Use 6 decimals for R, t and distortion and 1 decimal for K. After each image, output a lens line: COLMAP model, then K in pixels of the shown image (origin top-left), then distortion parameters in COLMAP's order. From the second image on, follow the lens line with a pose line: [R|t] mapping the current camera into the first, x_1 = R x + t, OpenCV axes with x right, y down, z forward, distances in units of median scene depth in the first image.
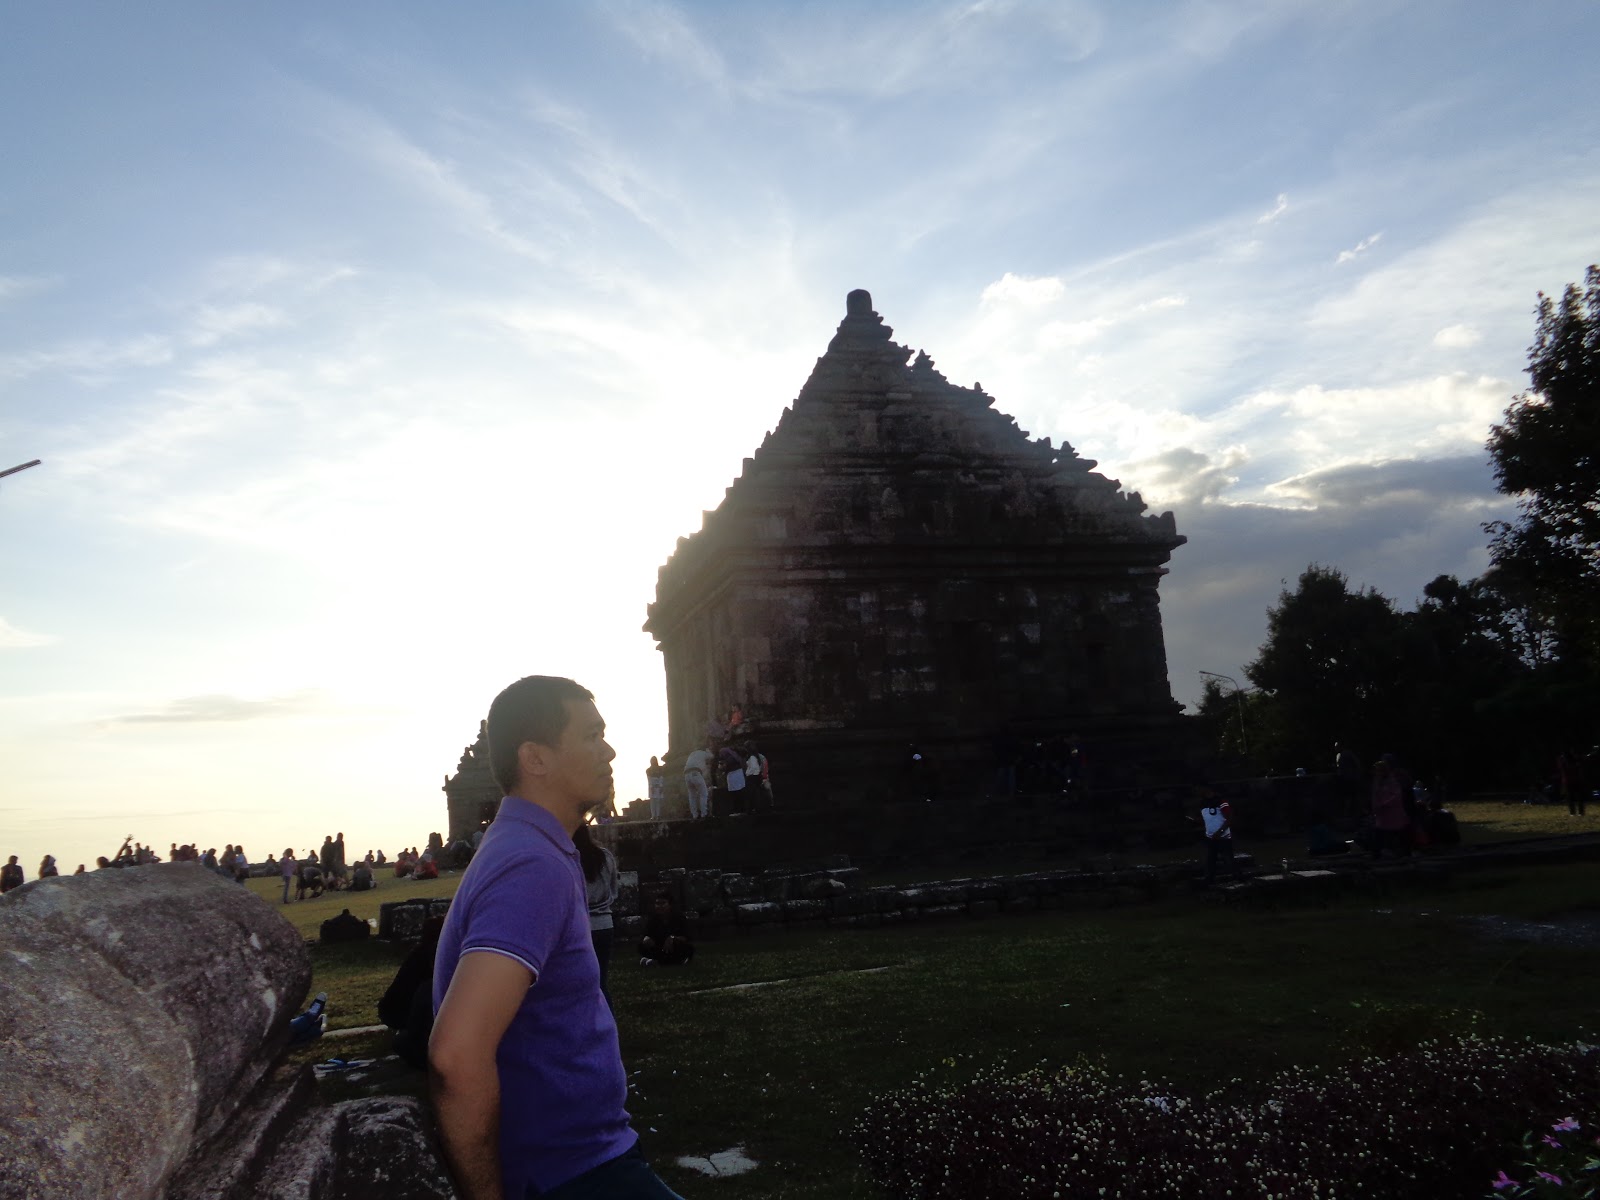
lens RADIAL K [[1147.5, 0, 800.0], [0, 1147.5, 600.0], [0, 0, 1]] dist [0.035377, -0.154746]
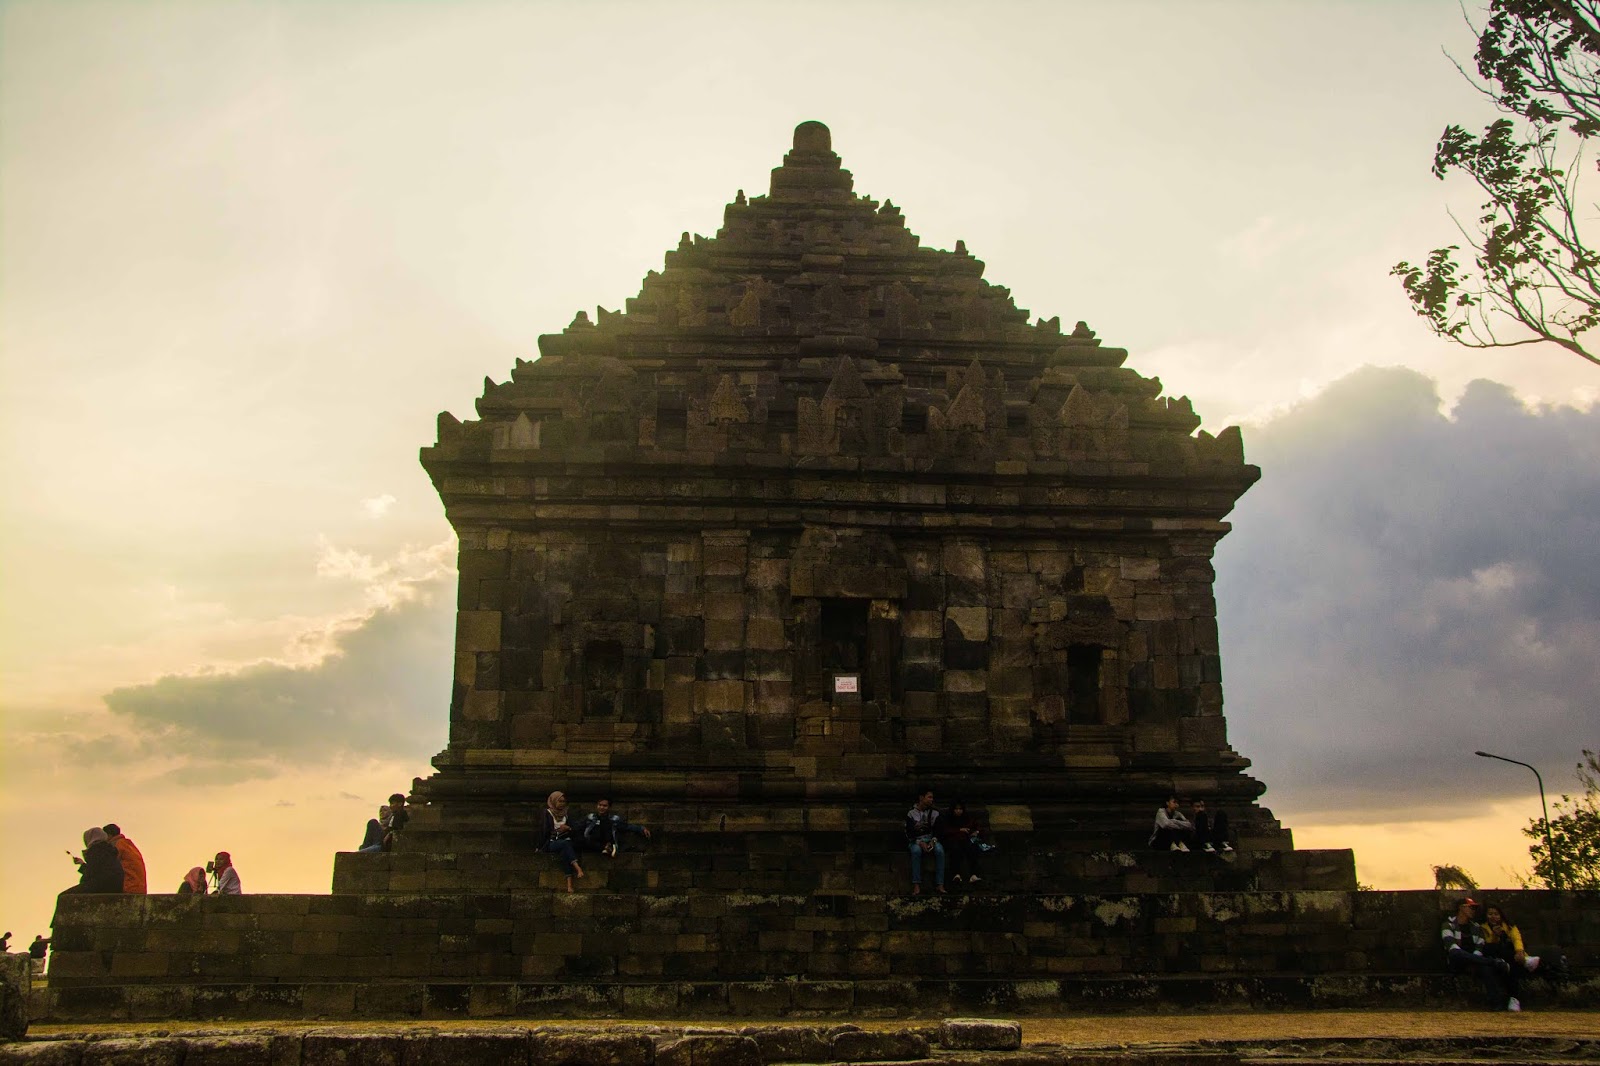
lens RADIAL K [[1449.0, 0, 800.0], [0, 1449.0, 533.0], [0, 0, 1]] dist [-0.067167, 0.008115]
pose [[0.981243, 0.011183, -0.192452, 0.257993], [-0.029407, 0.995315, -0.092103, 0.053344], [0.190520, 0.096035, 0.976975, 0.260274]]
